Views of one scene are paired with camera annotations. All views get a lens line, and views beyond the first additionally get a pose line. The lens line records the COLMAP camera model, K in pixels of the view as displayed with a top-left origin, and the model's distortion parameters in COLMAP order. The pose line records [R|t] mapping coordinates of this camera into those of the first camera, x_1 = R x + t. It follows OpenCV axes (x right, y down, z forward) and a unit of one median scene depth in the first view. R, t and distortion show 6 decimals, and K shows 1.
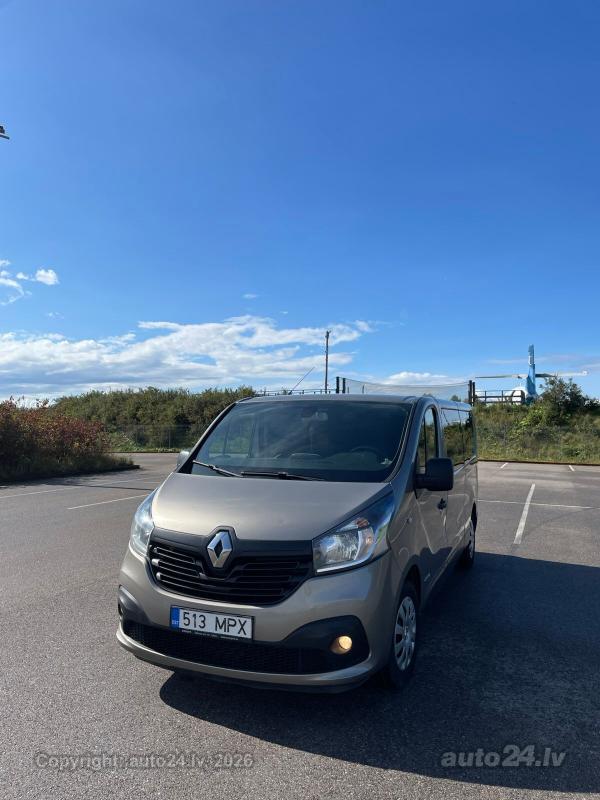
lens RADIAL K [[621.4, 0, 305.2], [0, 621.4, 399.1], [0, 0, 1]] dist [0.079099, -0.098207]
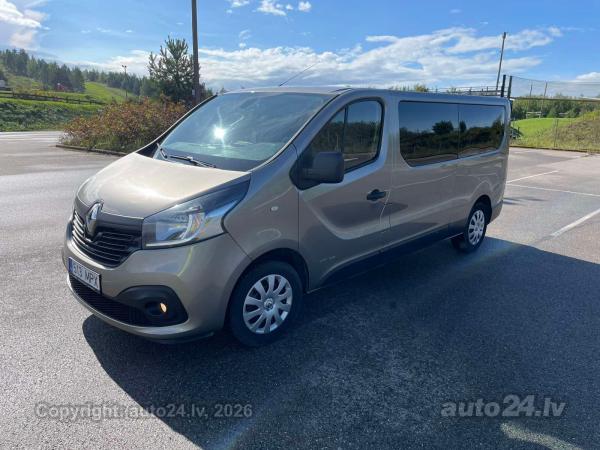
lens RADIAL K [[476.1, 0, 299.6], [0, 476.1, 197.8], [0, 0, 1]] dist [-0.012359, -0.029754]
pose [[0.926686, 0.082593, -0.366648, 0.581132], [-0.004647, 0.977998, 0.208564, 0.009254], [0.375807, -0.191569, 0.906681, 0.331910]]
